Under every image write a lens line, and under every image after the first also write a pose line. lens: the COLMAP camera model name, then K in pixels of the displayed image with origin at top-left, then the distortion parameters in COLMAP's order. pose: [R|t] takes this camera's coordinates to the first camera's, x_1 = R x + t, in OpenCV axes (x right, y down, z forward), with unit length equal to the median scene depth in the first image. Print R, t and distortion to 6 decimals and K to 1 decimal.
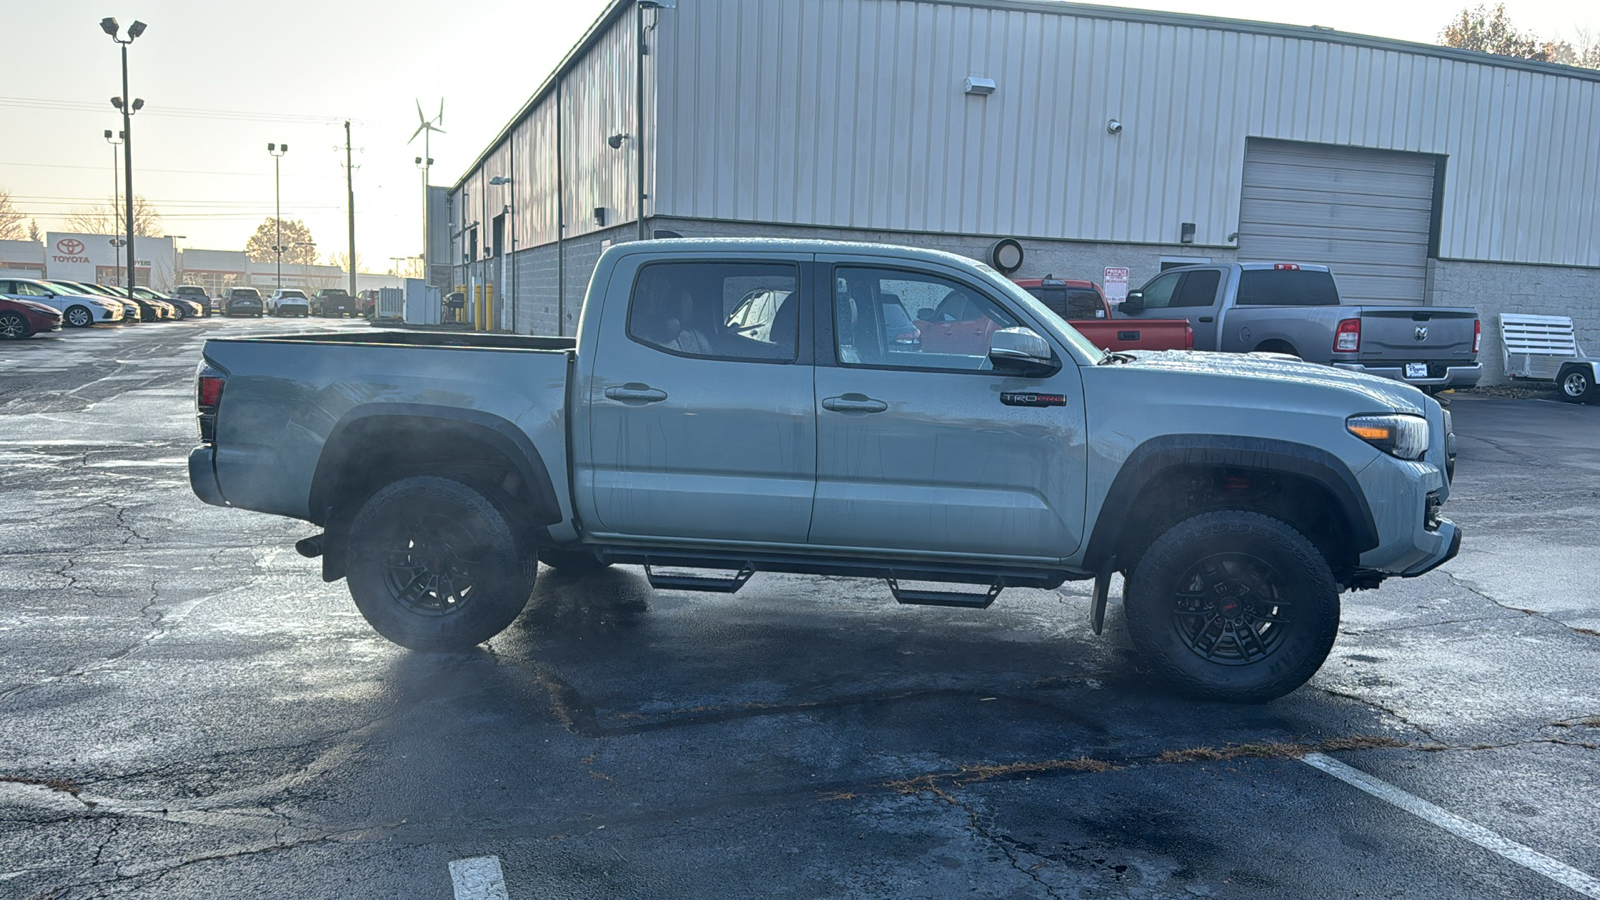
lens RADIAL K [[1190.6, 0, 793.7], [0, 1190.6, 447.7], [0, 0, 1]] dist [0.103868, -0.145849]
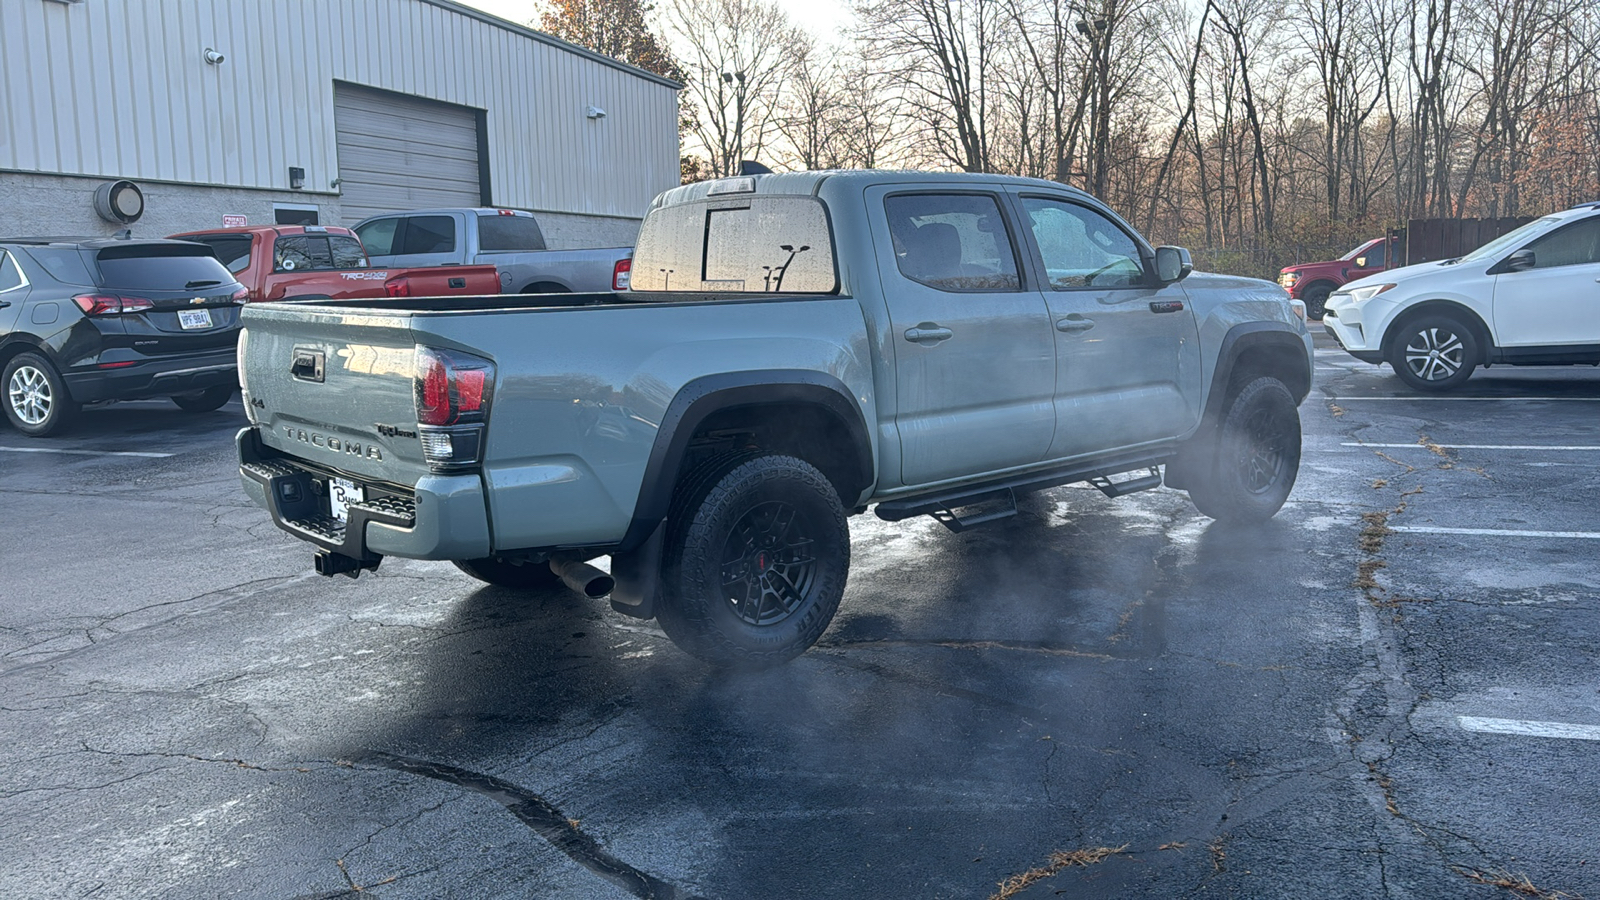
lens RADIAL K [[1256.3, 0, 779.8], [0, 1256.3, 400.6], [0, 0, 1]] dist [0.083273, -0.117014]
pose [[0.638542, -0.124178, 0.759502, -0.514051], [0.128545, 0.990242, 0.053831, -0.033151], [-0.758775, 0.063257, 0.648274, 0.233652]]
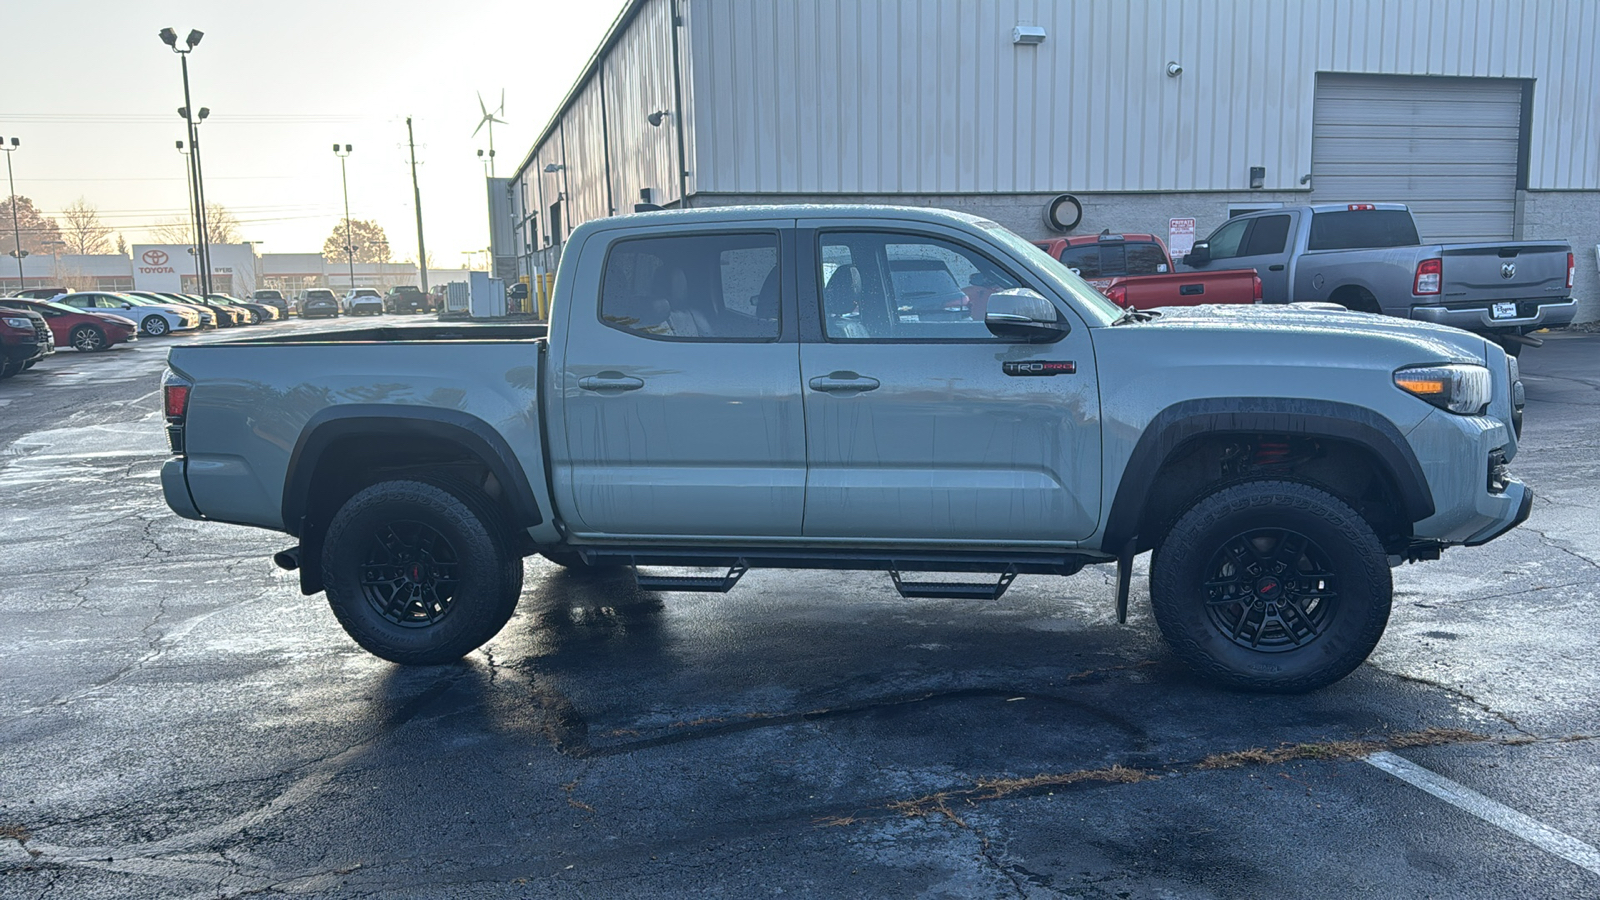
lens RADIAL K [[1197.5, 0, 804.3], [0, 1197.5, 454.0], [0, 0, 1]] dist [0.086935, -0.106984]
pose [[0.997438, -0.046175, -0.054640, 0.032592], [0.047598, 0.998553, 0.025018, -0.003362], [0.053405, -0.027554, 0.998193, 0.045776]]
